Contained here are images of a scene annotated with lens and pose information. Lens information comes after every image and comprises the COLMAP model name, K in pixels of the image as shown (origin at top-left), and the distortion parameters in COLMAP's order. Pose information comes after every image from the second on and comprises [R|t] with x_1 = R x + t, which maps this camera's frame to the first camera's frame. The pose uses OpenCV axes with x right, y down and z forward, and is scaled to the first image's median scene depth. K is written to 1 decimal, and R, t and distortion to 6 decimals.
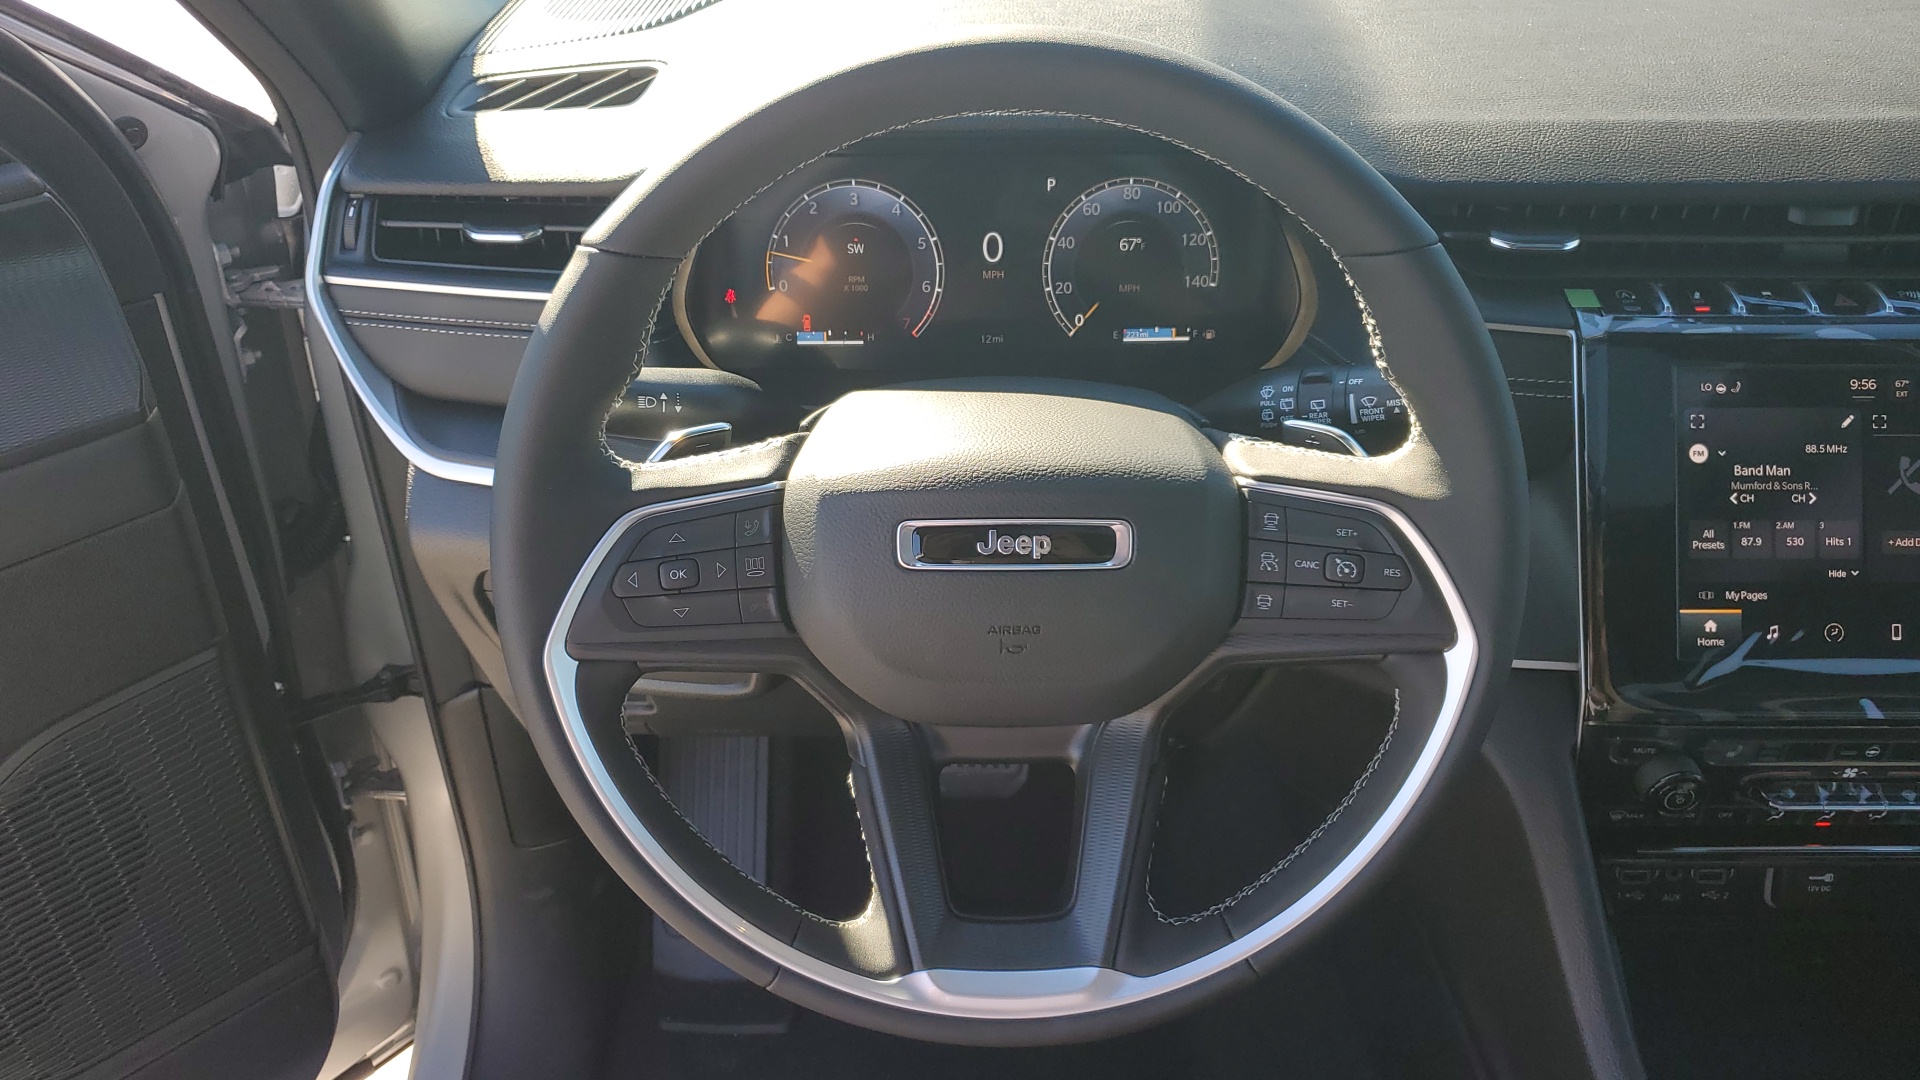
lens RADIAL K [[1521.9, 0, 960.0], [0, 1521.9, 540.0], [0, 0, 1]] dist [-0.000956, 0.007280]
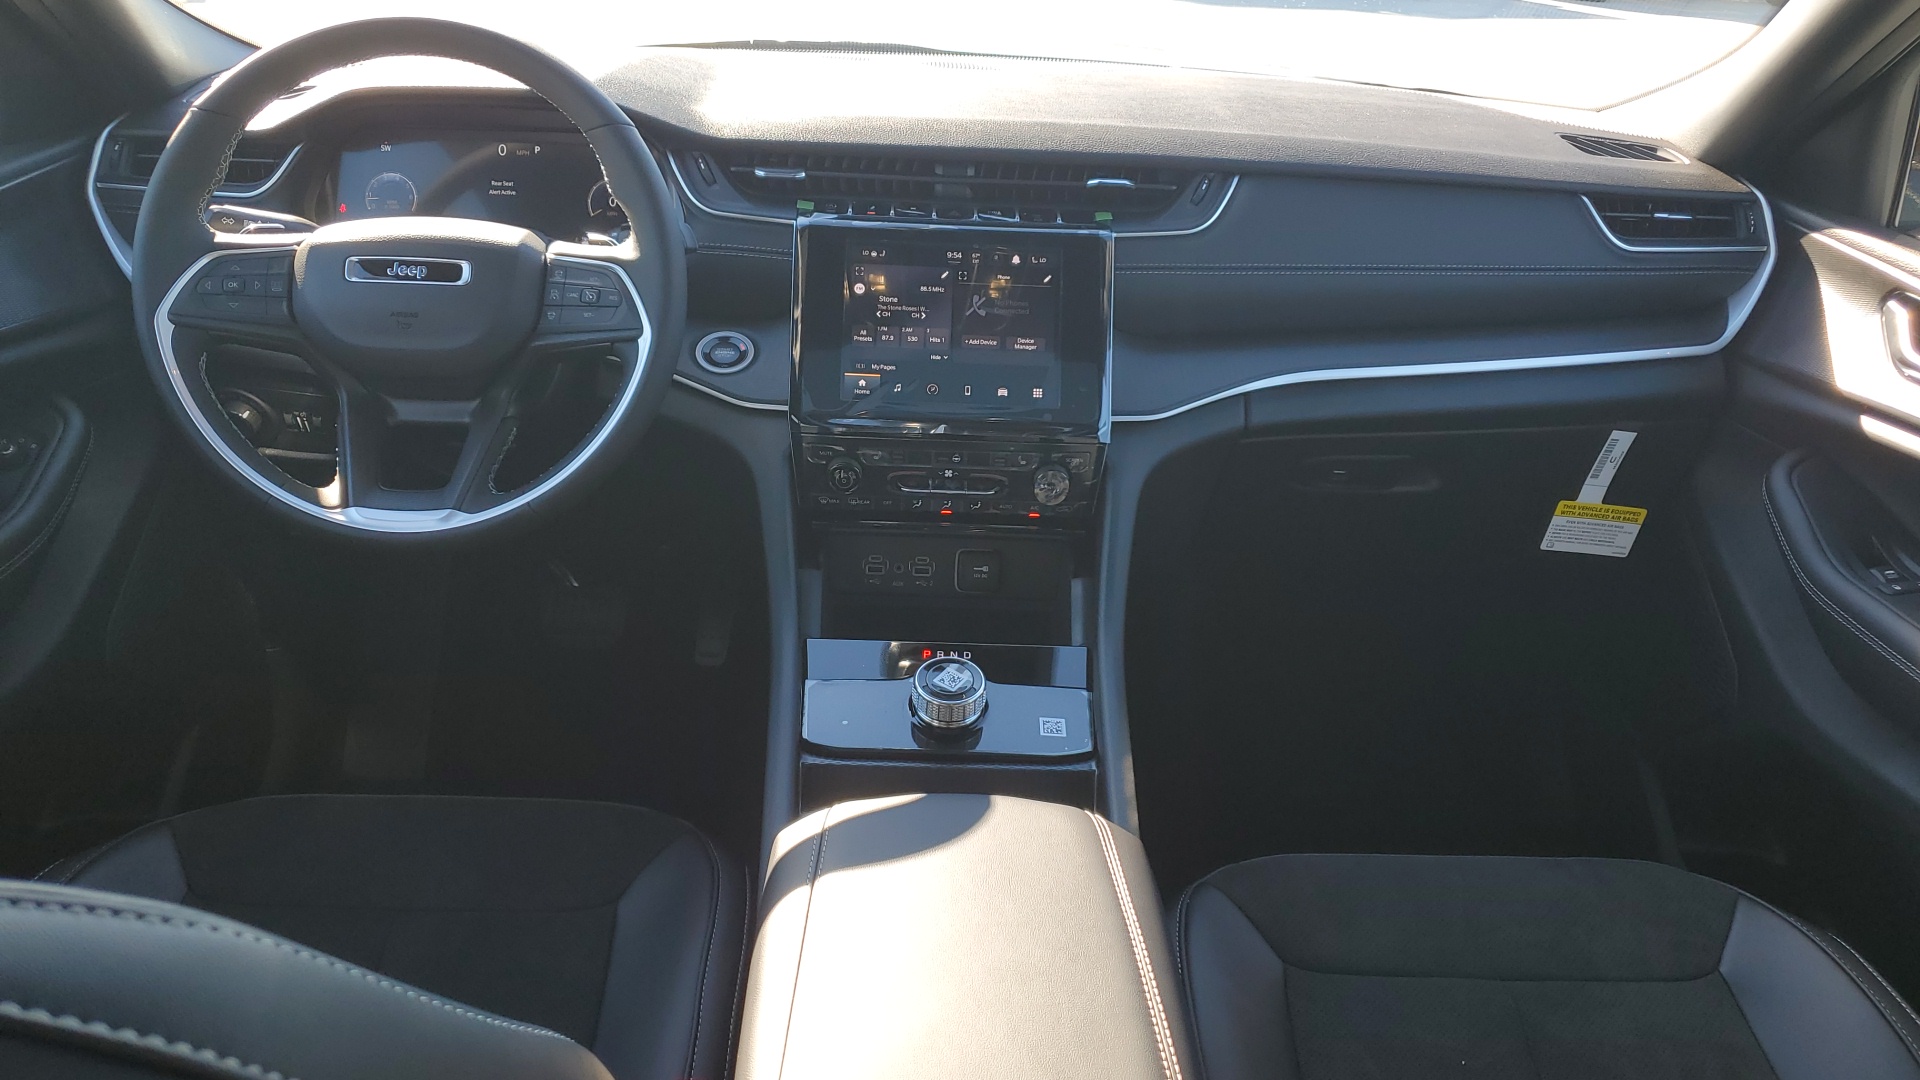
lens RADIAL K [[1537.0, 0, 960.0], [0, 1537.0, 540.0], [0, 0, 1]] dist [0.119123, -0.267623]
pose [[0.999082, 0.032416, 0.028021, 0.584389], [-0.027924, 0.988590, -0.148018, 0.518305], [-0.032500, 0.147099, 0.988588, -0.775357]]
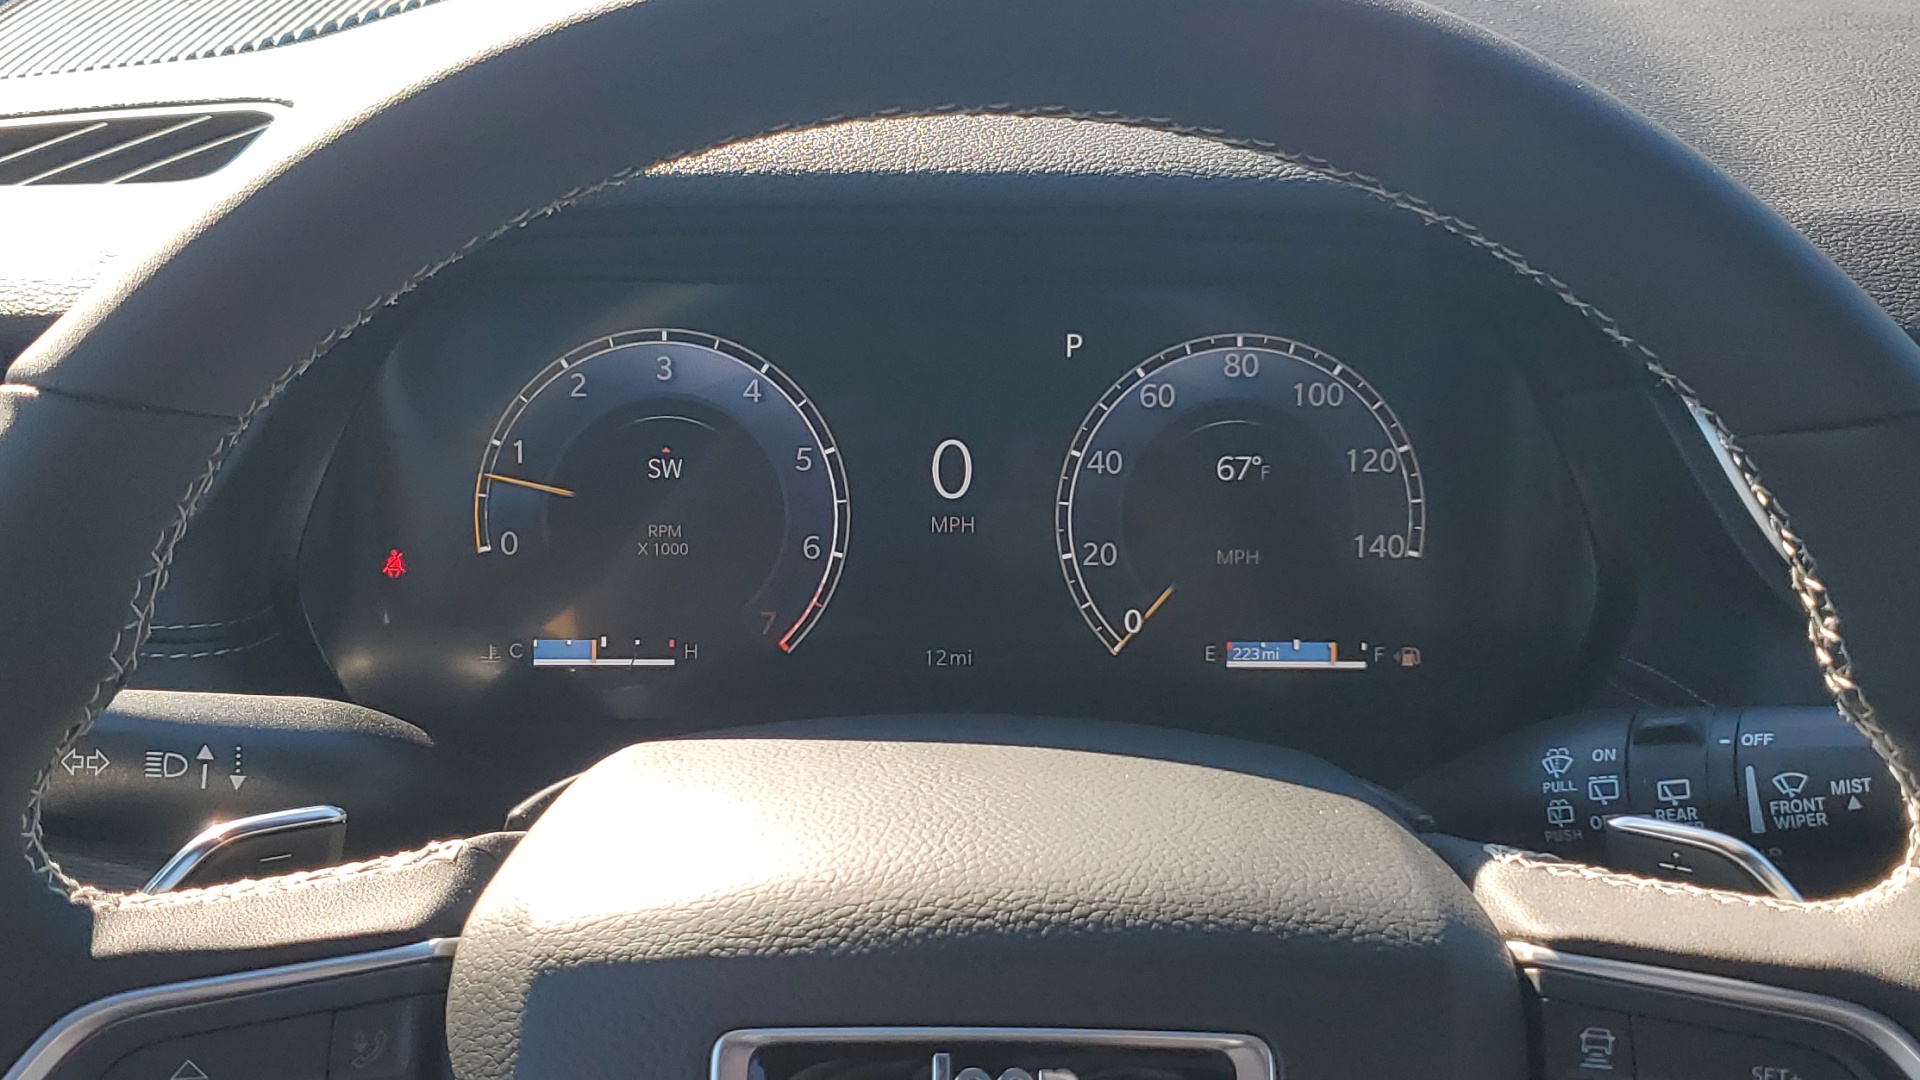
lens RADIAL K [[2756.9, 0, 960.0], [0, 2756.9, 540.0], [0, 0, 1]] dist [0.216373, -0.930143]
pose [[0.999625, 0.015054, 0.022884, 0.005408], [-0.009979, 0.978169, -0.207573, 0.011180], [-0.025509, 0.207267, 0.977952, 0.186124]]
